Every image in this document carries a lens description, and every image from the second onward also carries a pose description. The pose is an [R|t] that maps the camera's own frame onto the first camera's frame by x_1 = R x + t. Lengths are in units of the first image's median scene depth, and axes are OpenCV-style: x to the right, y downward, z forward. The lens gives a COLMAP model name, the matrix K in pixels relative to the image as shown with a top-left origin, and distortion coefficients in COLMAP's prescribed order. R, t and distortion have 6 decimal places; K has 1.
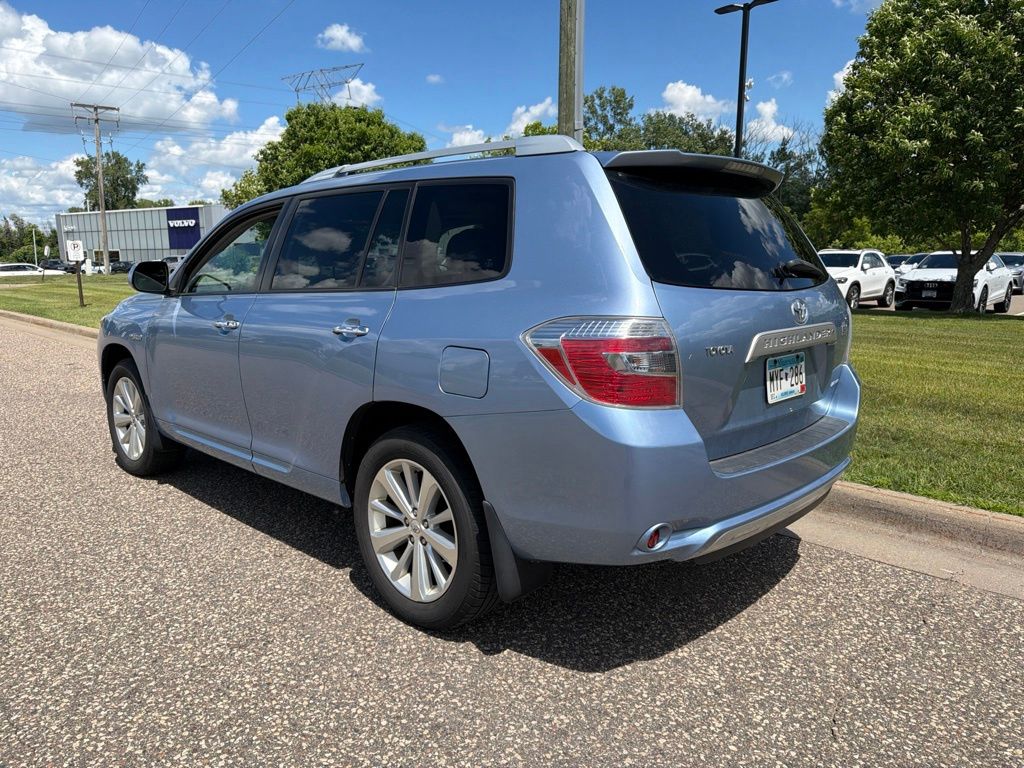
lens RADIAL K [[725.3, 0, 515.4], [0, 725.3, 381.8], [0, 0, 1]] dist [0.005182, -0.012912]
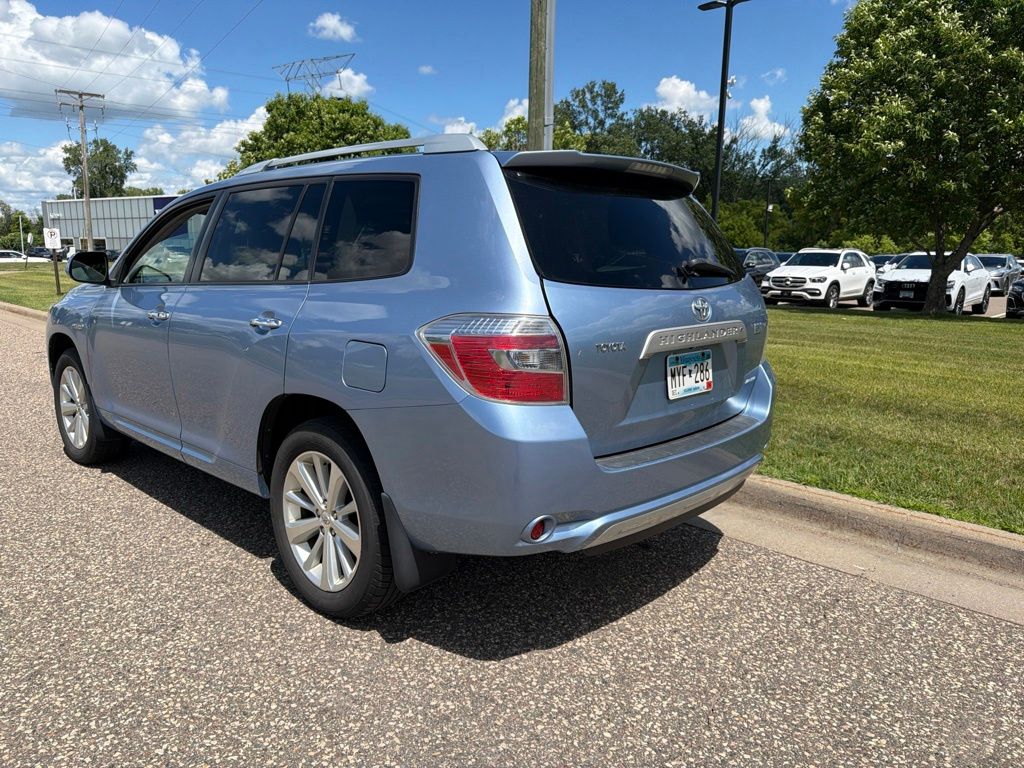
lens RADIAL K [[725.9, 0, 509.3], [0, 725.9, 387.2], [0, 0, 1]] dist [-0.000926, -0.005847]
pose [[0.999888, 0.013788, 0.005902, 0.087415], [-0.013877, 0.999789, 0.015158, -0.001543], [-0.005691, -0.015238, 0.999868, -0.013490]]
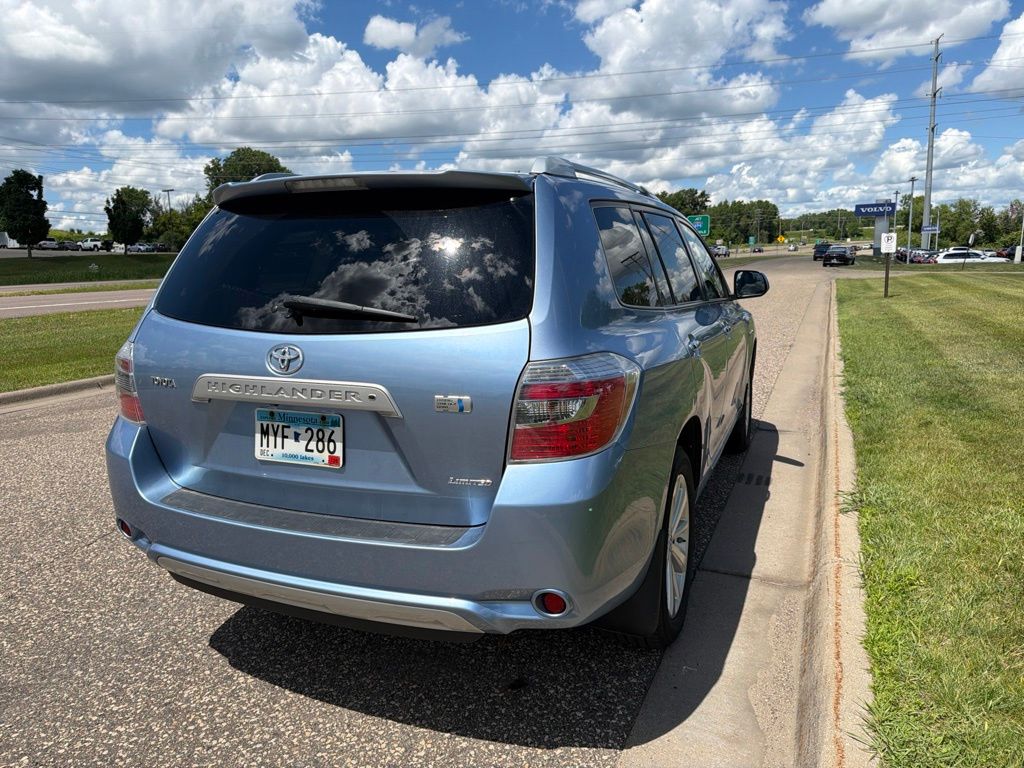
lens RADIAL K [[724.3, 0, 518.5], [0, 724.3, 376.6], [0, 0, 1]] dist [0.022931, -0.029006]
pose [[0.356585, 0.149286, -0.922259, 0.913253], [-0.137600, 0.984778, 0.106204, -0.149641], [0.924074, 0.089032, 0.371698, 0.691553]]
